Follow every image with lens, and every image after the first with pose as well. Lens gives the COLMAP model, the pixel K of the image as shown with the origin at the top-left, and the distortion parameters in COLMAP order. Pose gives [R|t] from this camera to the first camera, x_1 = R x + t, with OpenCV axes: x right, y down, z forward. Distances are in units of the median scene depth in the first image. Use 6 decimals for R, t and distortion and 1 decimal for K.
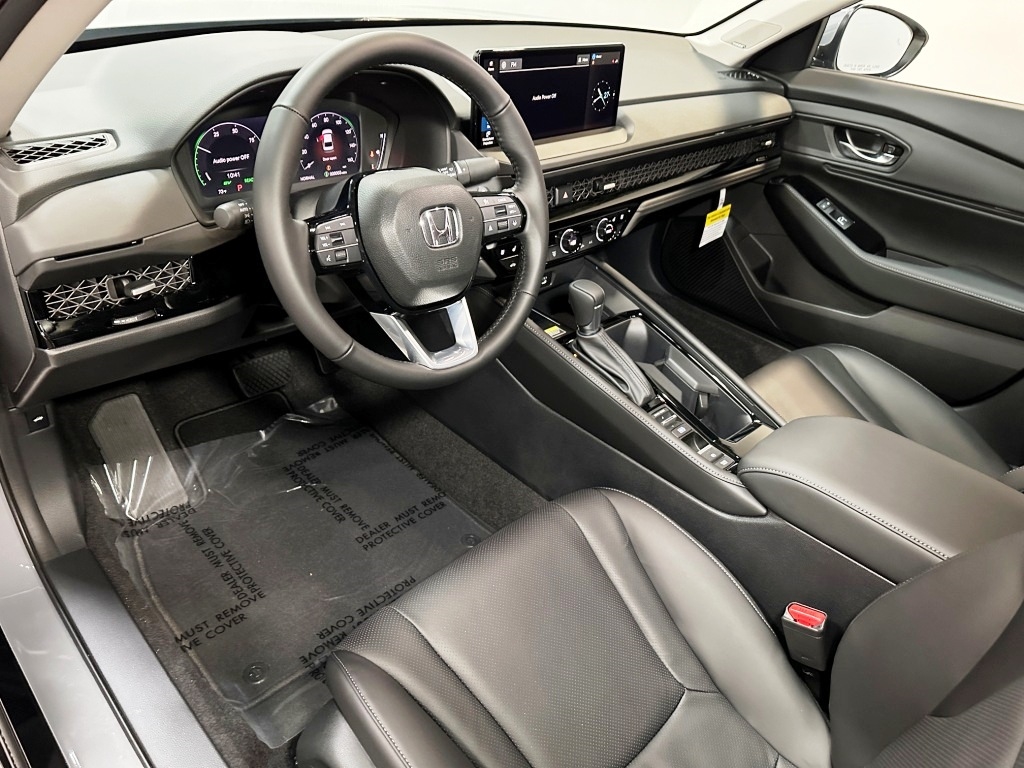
lens RADIAL K [[762.5, 0, 494.2], [0, 762.5, 385.7], [0, 0, 1]] dist [0.006970, -0.044154]
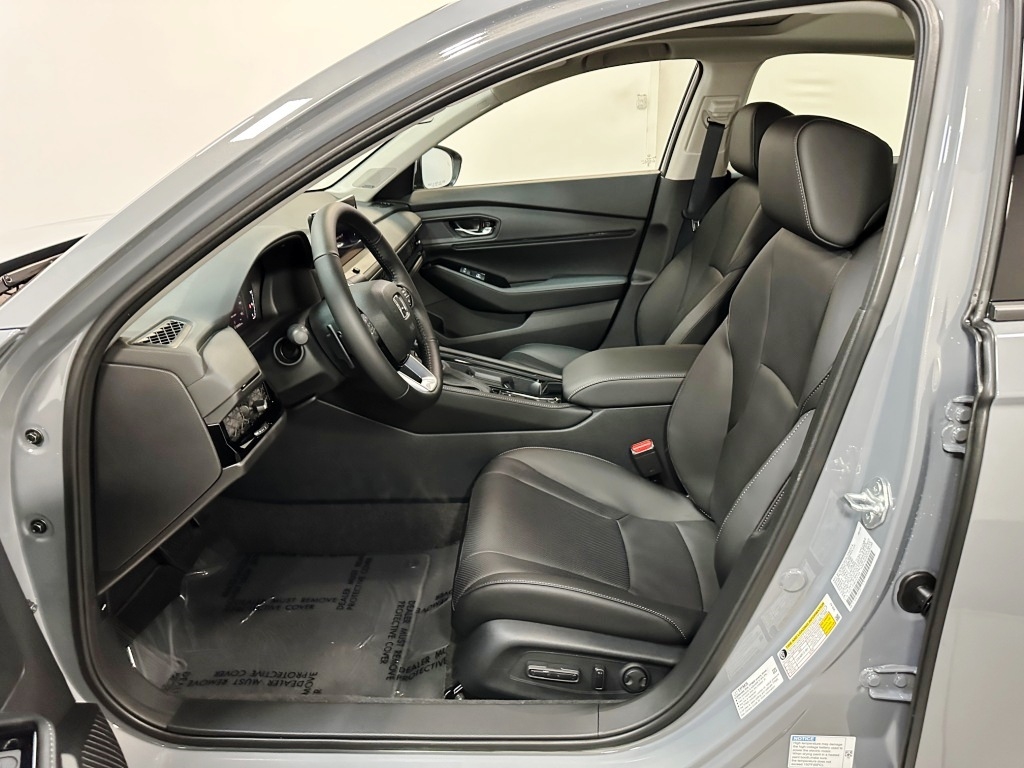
lens RADIAL K [[803.3, 0, 512.0], [0, 803.3, 384.0], [0, 0, 1]] dist [0.111855, -0.355874]
pose [[0.702034, -0.357716, 0.615782, -0.586552], [0.477280, 0.878092, -0.034037, 0.059960], [-0.528538, 0.317795, 0.787181, -0.234456]]
